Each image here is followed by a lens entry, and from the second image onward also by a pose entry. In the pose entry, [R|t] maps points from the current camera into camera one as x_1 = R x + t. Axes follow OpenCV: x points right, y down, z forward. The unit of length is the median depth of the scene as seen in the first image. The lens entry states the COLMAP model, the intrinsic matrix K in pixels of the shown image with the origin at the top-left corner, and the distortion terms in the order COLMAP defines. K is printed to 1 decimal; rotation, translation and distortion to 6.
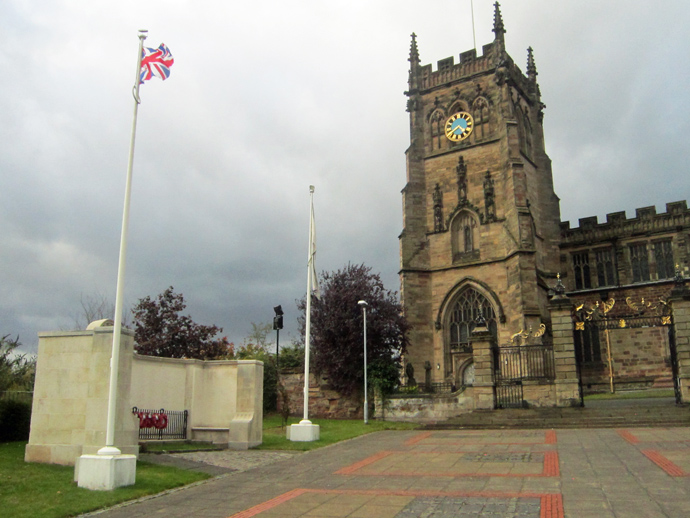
lens RADIAL K [[652.9, 0, 345.0], [0, 652.9, 259.0], [0, 0, 1]] dist [-0.075815, 0.001375]
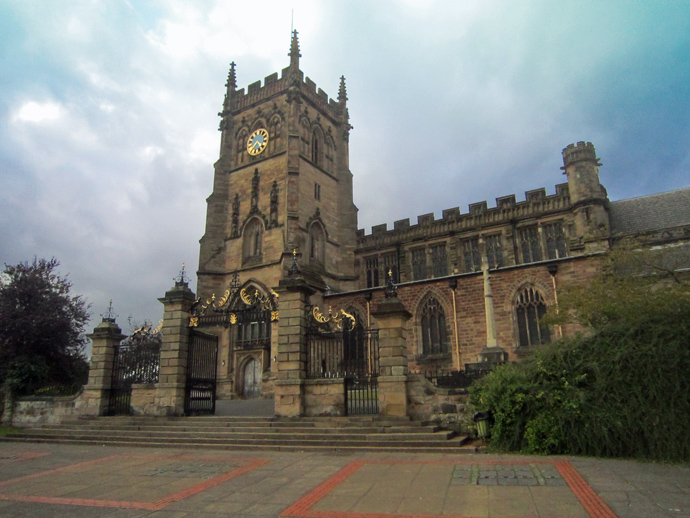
lens RADIAL K [[494.6, 0, 345.0], [0, 494.6, 259.0], [0, 0, 1]] dist [-0.045948, 0.005326]
pose [[0.999441, 0.000548, 0.033425, 0.299666], [0.000646, 0.999362, -0.035707, 0.023208], [-0.033423, 0.035709, 0.998803, 0.176050]]
